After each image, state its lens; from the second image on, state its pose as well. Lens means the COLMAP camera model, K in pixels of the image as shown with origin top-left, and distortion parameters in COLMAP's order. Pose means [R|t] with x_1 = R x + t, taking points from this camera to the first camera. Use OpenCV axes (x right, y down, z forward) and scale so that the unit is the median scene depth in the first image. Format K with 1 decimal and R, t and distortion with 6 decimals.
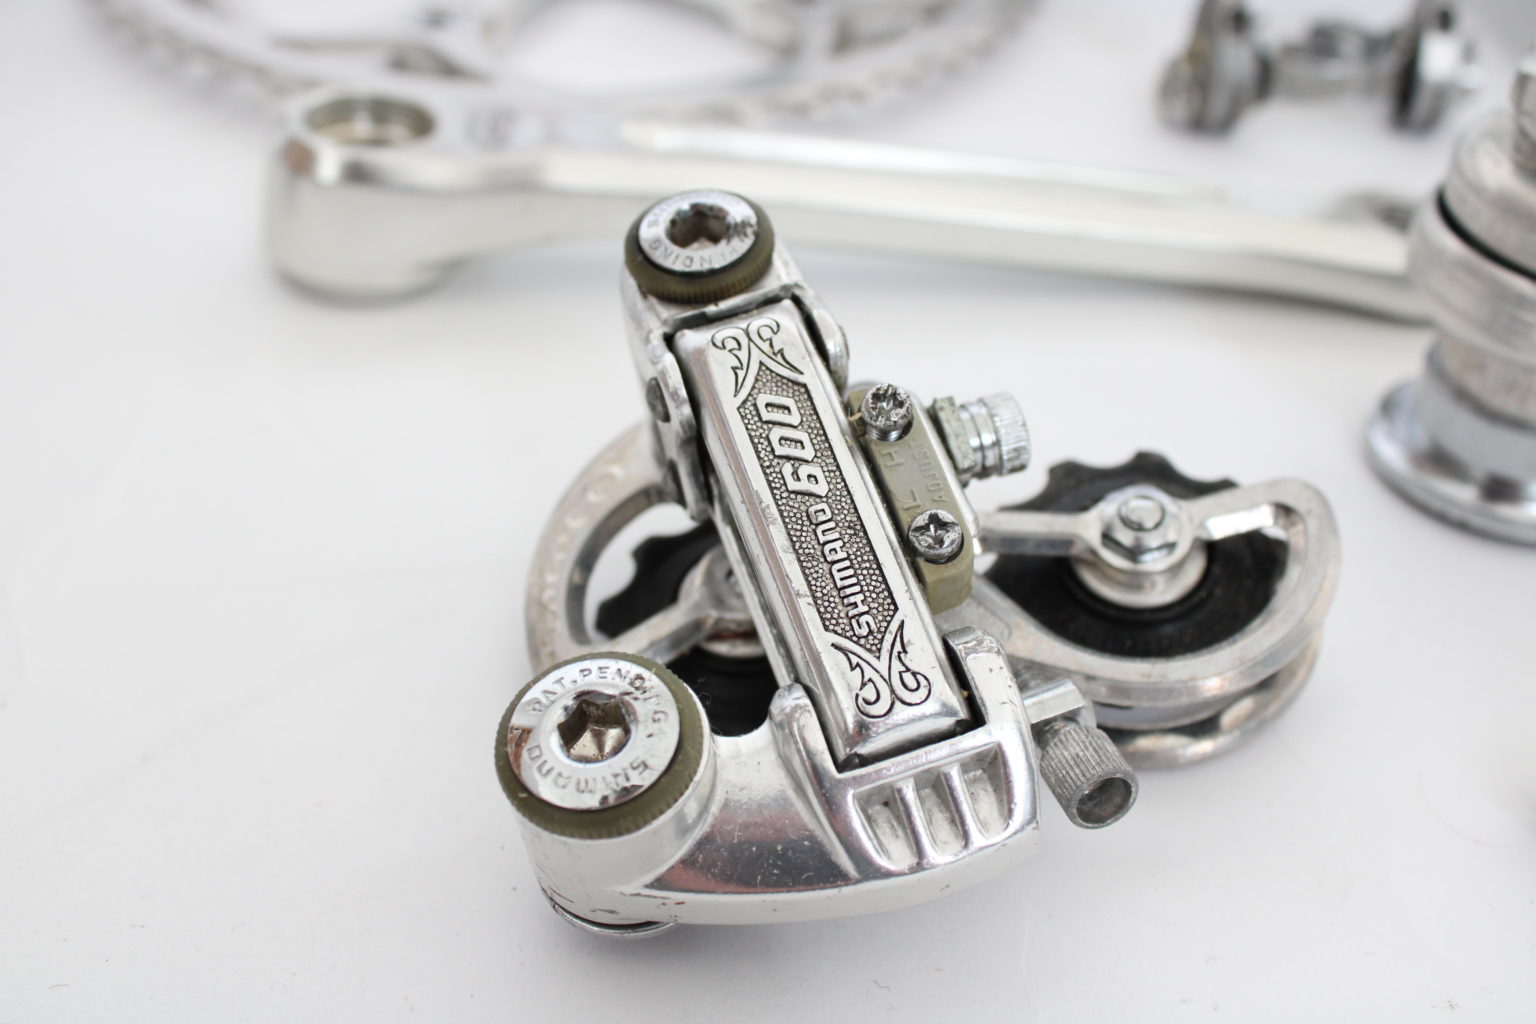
lens RADIAL K [[1799.6, 0, 768.0], [0, 1799.6, 512.0], [0, 0, 1]] dist [-0.102828, 0.000629]
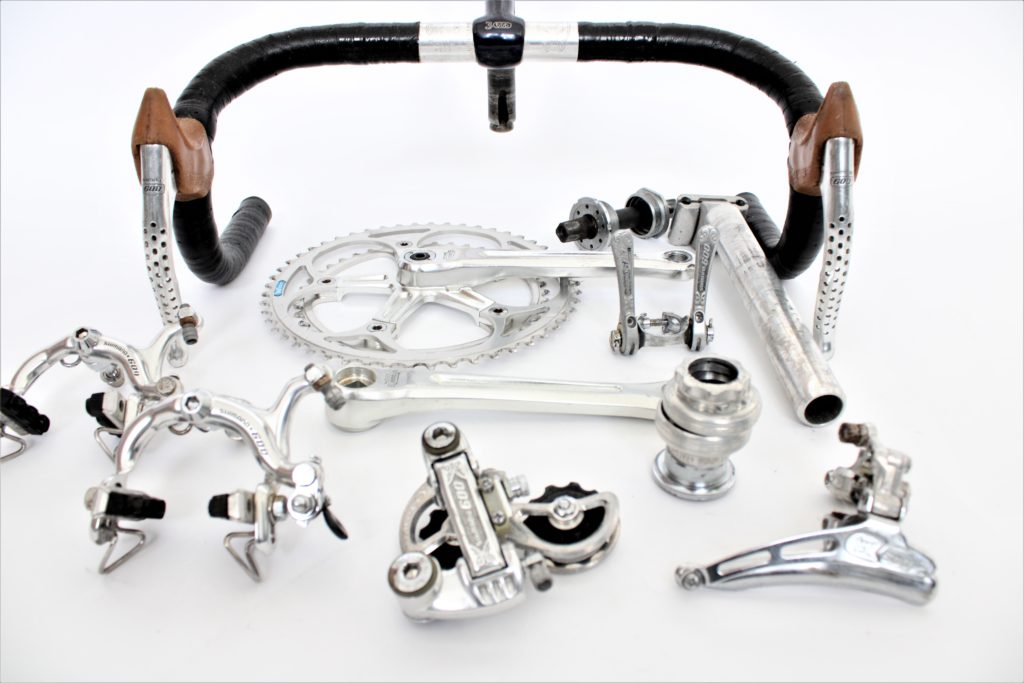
lens RADIAL K [[797.2, 0, 512.0], [0, 797.2, 341.5], [0, 0, 1]] dist [-0.142087, 0.001014]
pose [[0.998879, -0.035207, -0.031643, 0.189941], [0.031380, 0.992962, -0.114201, -0.170680], [0.035441, 0.113080, 0.992954, -0.755497]]
